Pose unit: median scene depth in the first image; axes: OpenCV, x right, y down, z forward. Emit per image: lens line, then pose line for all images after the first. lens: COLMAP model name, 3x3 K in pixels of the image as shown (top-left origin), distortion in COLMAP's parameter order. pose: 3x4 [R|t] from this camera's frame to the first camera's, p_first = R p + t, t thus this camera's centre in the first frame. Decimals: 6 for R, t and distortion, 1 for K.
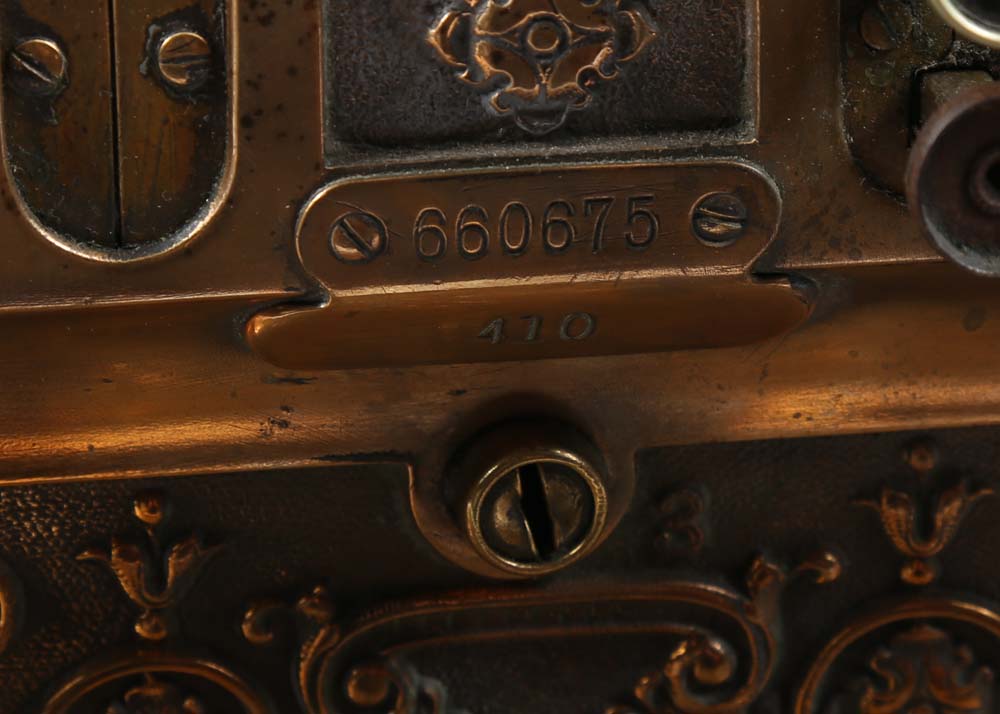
lens RADIAL K [[6059.1, 0, 501.0], [0, 6059.1, 356.7], [0, 0, 1]] dist [0.201409, 0.000000]
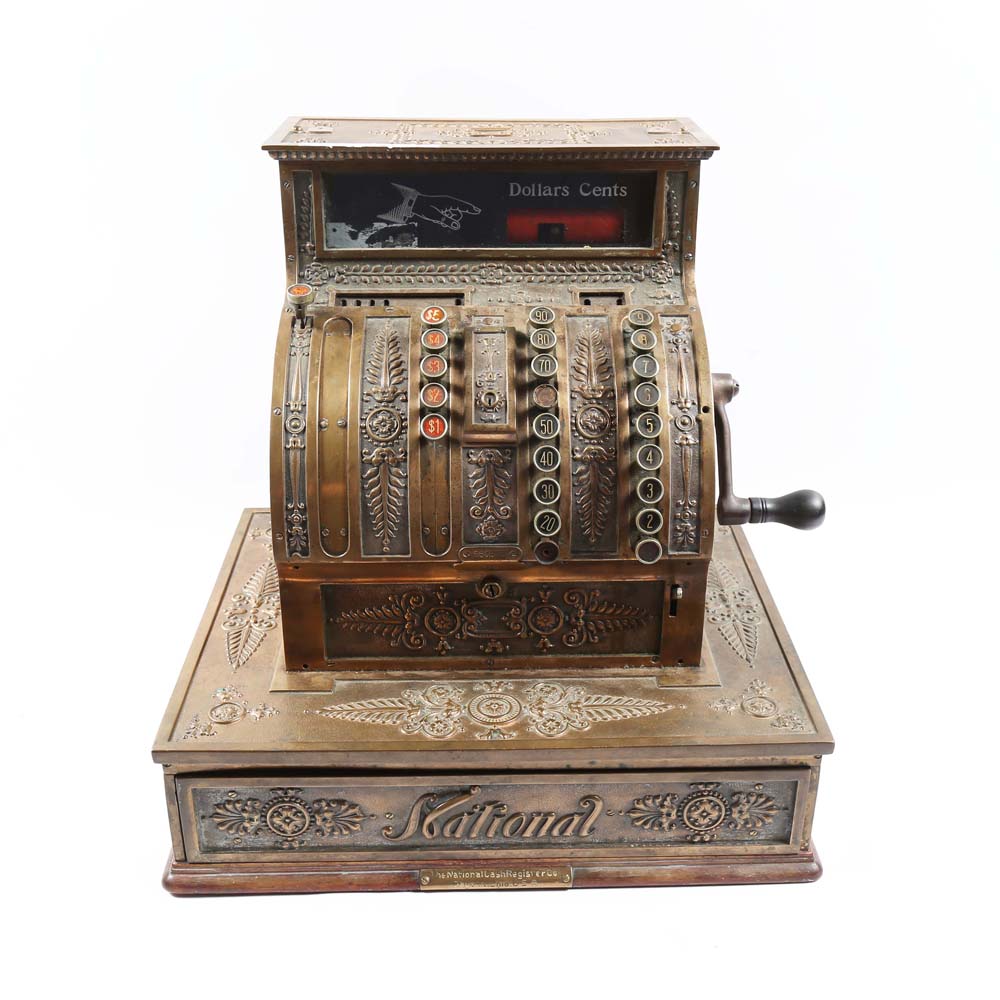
lens RADIAL K [[1249.3, 0, 520.6], [0, 1249.3, 488.1], [0, 0, 1]] dist [-0.083185, 0.000000]
pose [[0.993869, 0.045435, -0.100802, 0.193726], [-0.048629, 0.998382, -0.029456, -0.058520], [0.099300, 0.034178, 0.994470, -0.562518]]
